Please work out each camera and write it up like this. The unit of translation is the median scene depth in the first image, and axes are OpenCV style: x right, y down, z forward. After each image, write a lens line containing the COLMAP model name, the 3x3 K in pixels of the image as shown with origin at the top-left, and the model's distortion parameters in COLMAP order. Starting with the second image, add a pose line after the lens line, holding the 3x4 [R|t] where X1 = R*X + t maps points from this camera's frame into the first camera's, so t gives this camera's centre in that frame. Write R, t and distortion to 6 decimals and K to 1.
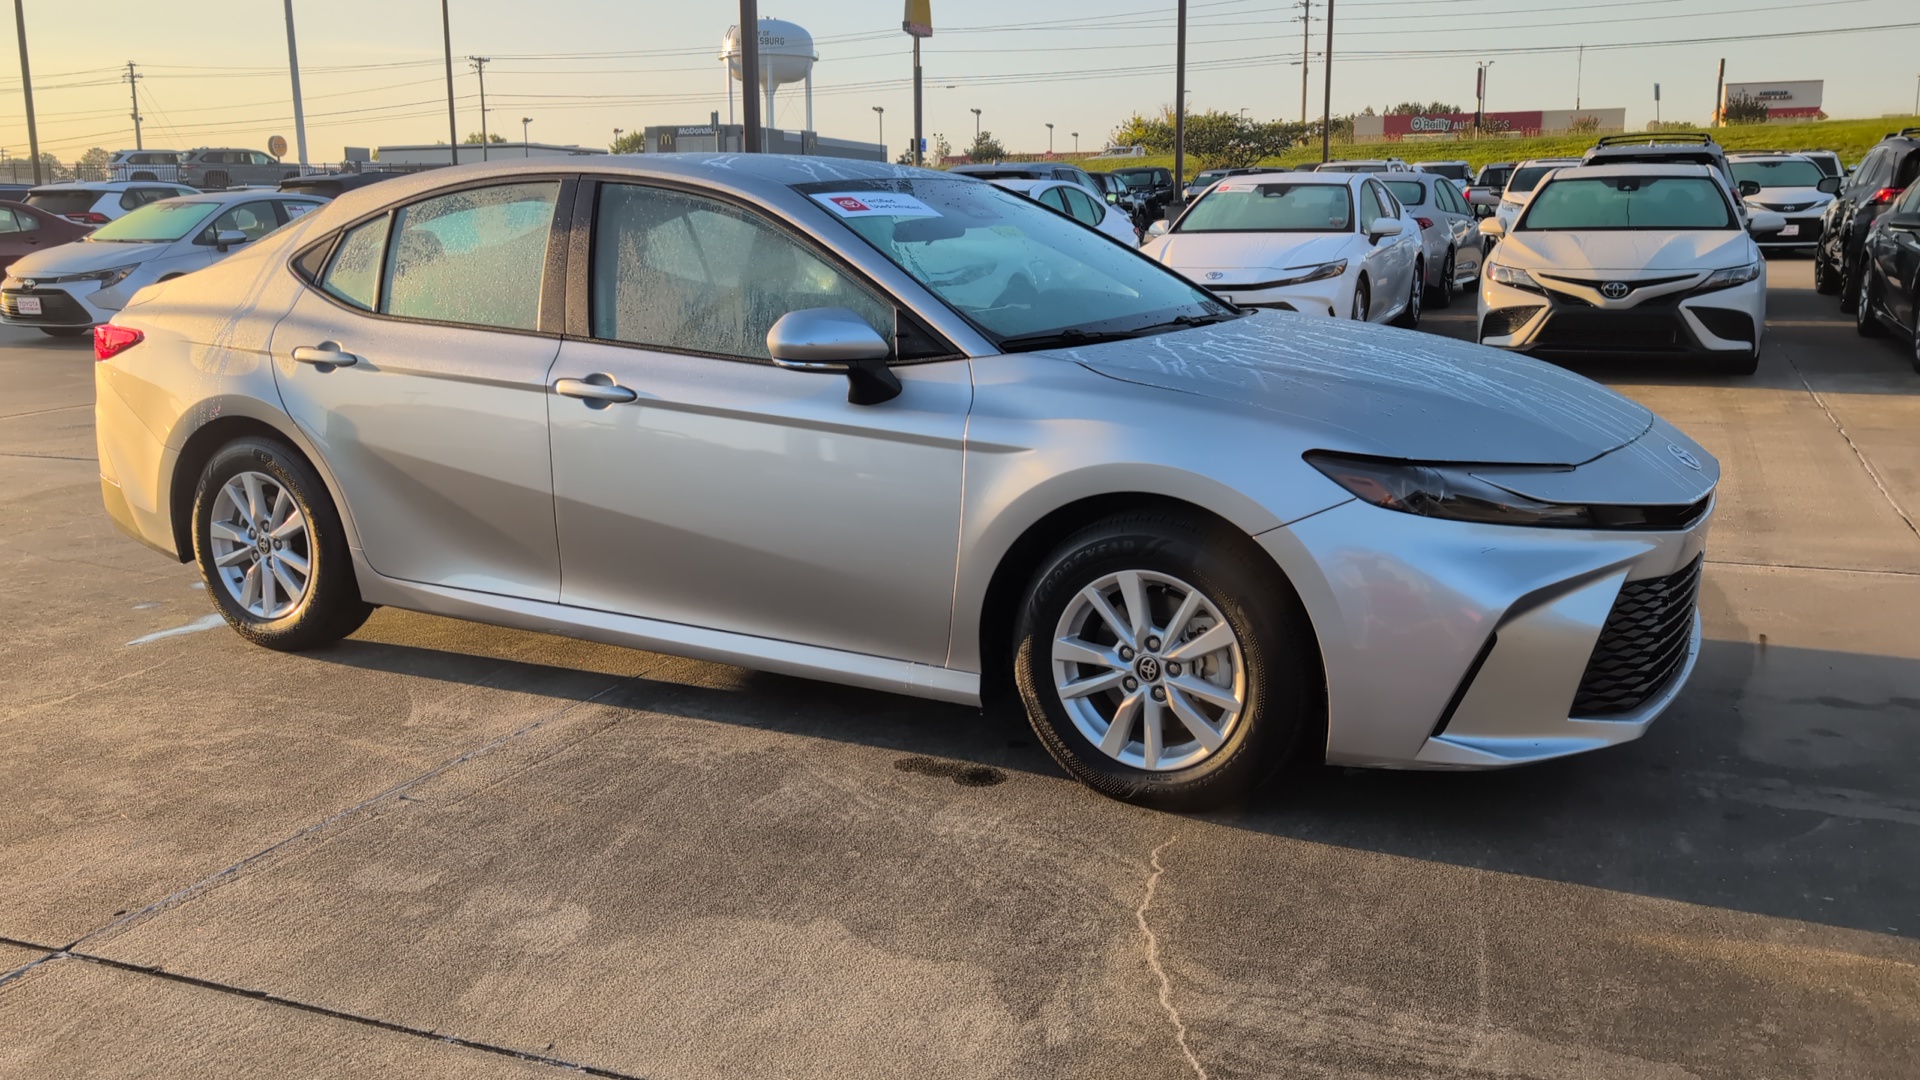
lens RADIAL K [[1637.7, 0, 960.0], [0, 1637.7, 540.0], [0, 0, 1]] dist [0.012027, 0.003460]
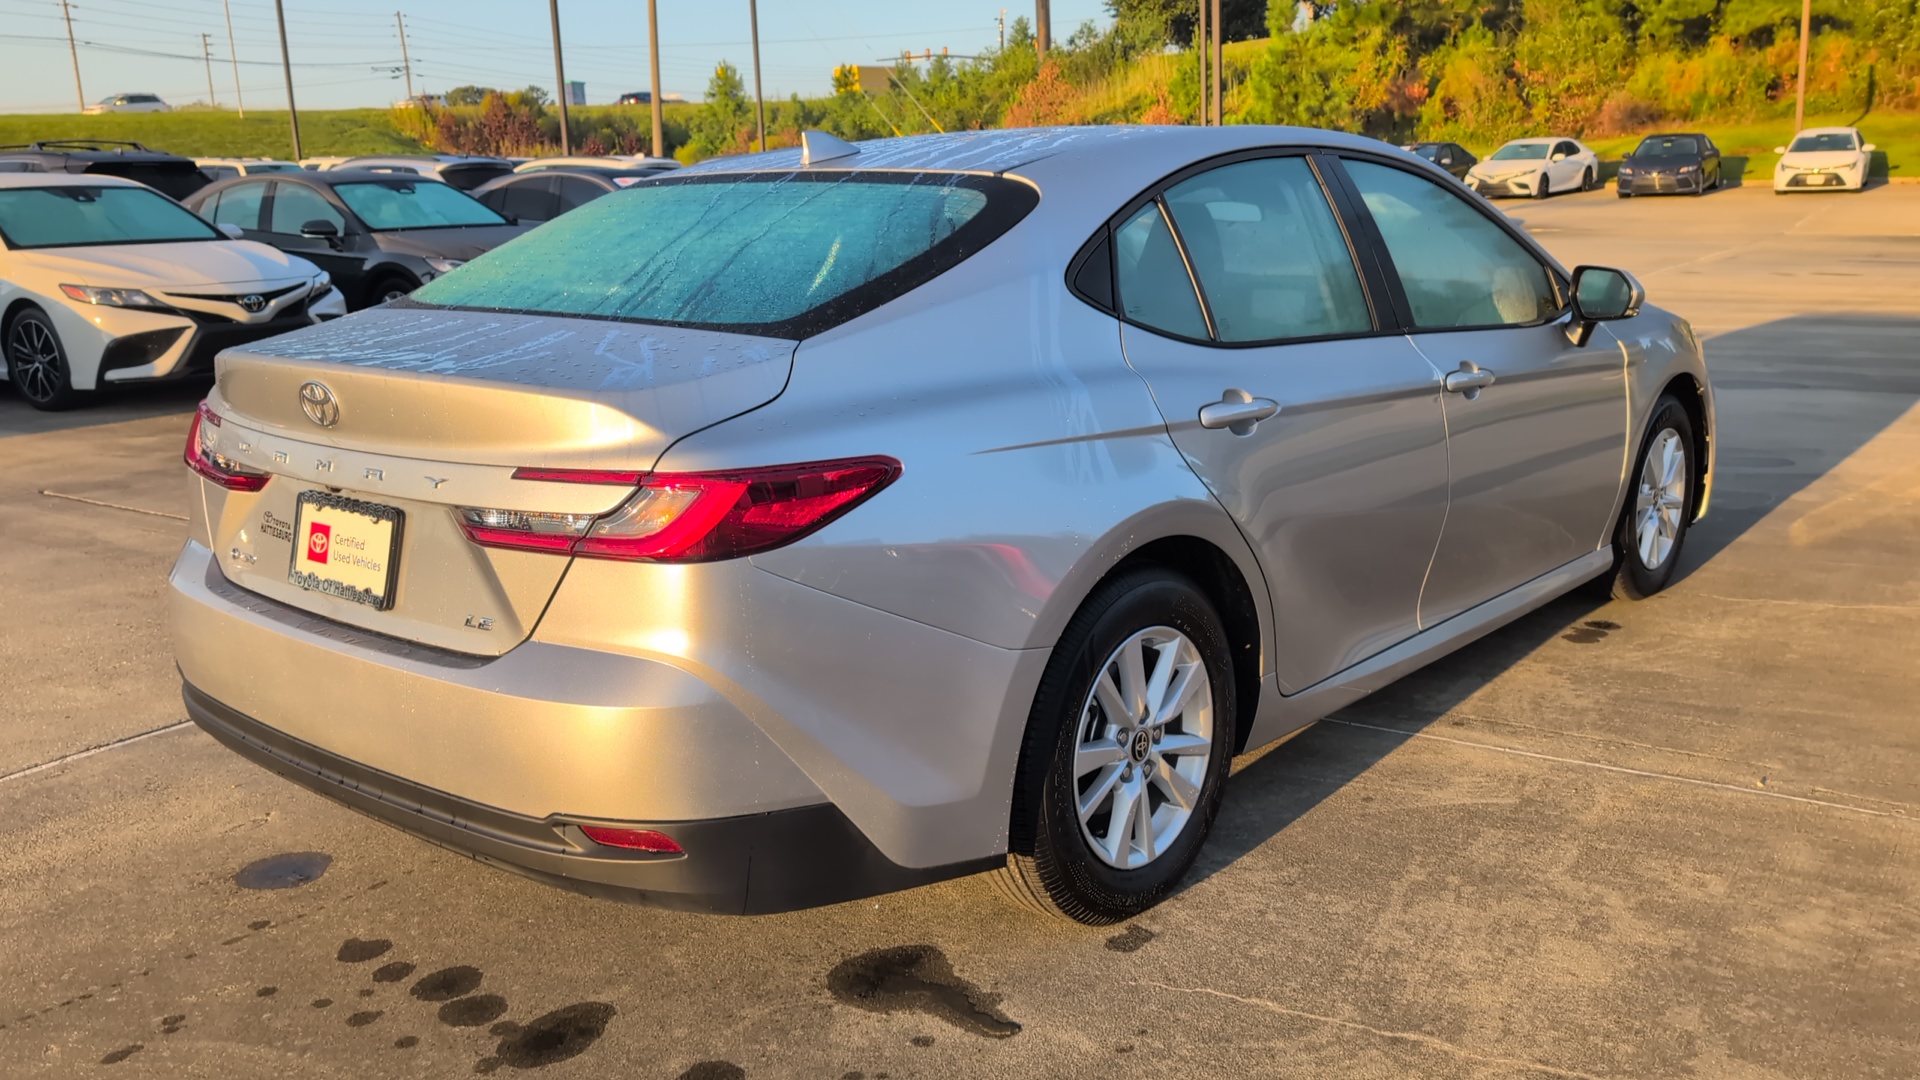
lens RADIAL K [[1637.7, 0, 960.0], [0, 1637.7, 540.0], [0, 0, 1]] dist [0.012027, 0.003460]
pose [[0.190224, -0.208789, 0.959282, -1.162356], [0.222112, 0.960940, 0.165106, -0.217705], [-0.956285, 0.181661, 0.229168, 1.045540]]
